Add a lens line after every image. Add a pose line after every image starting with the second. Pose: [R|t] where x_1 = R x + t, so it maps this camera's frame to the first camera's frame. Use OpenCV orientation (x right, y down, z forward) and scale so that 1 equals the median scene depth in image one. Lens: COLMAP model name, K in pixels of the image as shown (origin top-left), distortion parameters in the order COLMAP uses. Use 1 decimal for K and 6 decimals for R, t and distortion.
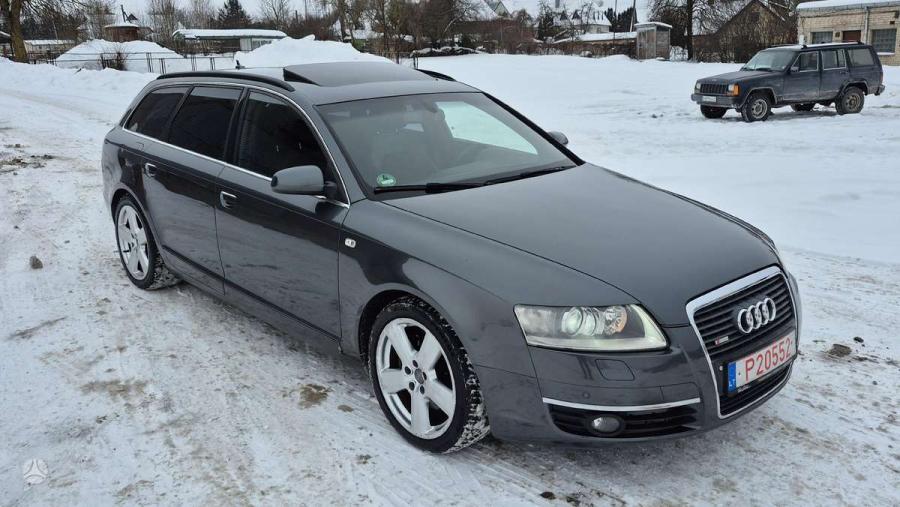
lens RADIAL K [[775.1, 0, 450.9], [0, 775.1, 226.9], [0, 0, 1]] dist [0.122450, -0.173233]
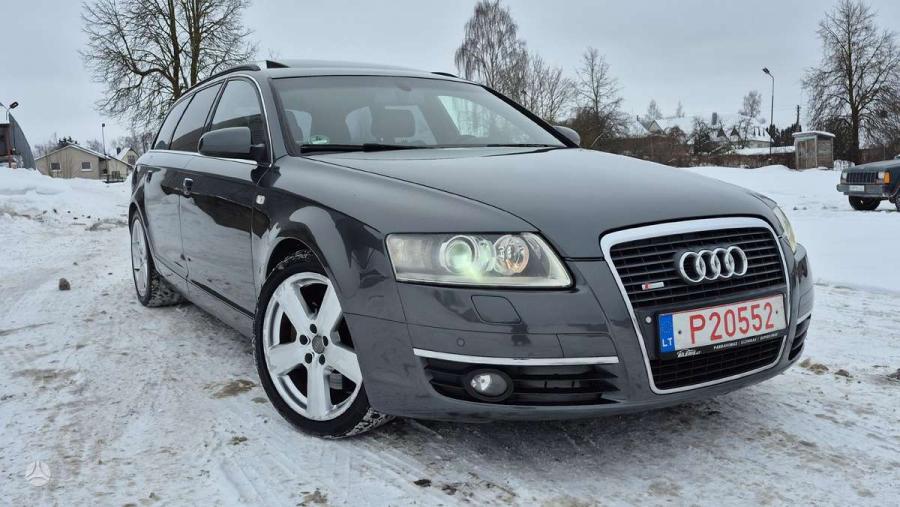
lens RADIAL K [[775.1, 0, 450.9], [0, 775.1, 226.9], [0, 0, 1]] dist [0.122450, -0.173233]
pose [[0.981848, 0.005799, -0.189581, 0.215301], [-0.033542, 0.989087, -0.143463, 0.146967], [0.186680, 0.147218, 0.971328, 0.156605]]
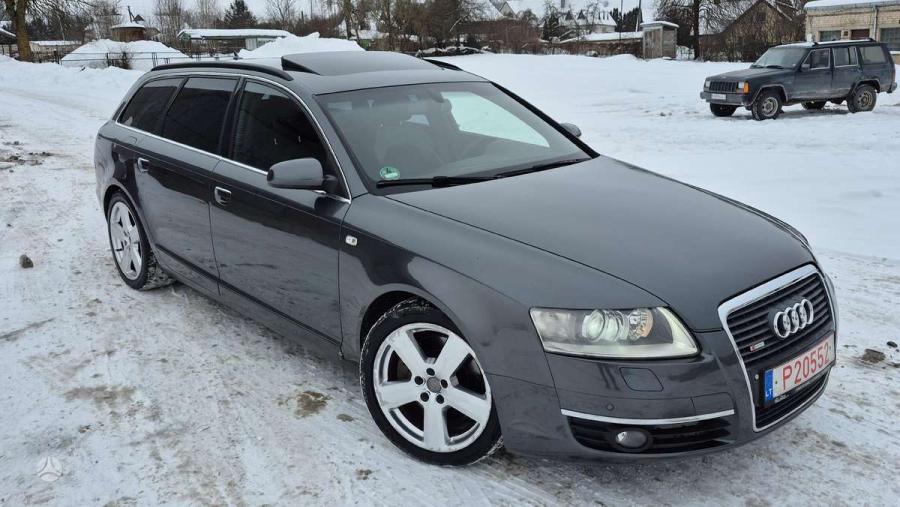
lens RADIAL K [[777.7, 0, 449.7], [0, 777.7, 214.8], [0, 0, 1]] dist [0.125754, -0.179336]
pose [[0.999967, 0.000604, -0.008138, -0.002423], [-0.000731, 0.999879, -0.015525, 0.004150], [0.008128, 0.015531, 0.999846, 0.054769]]
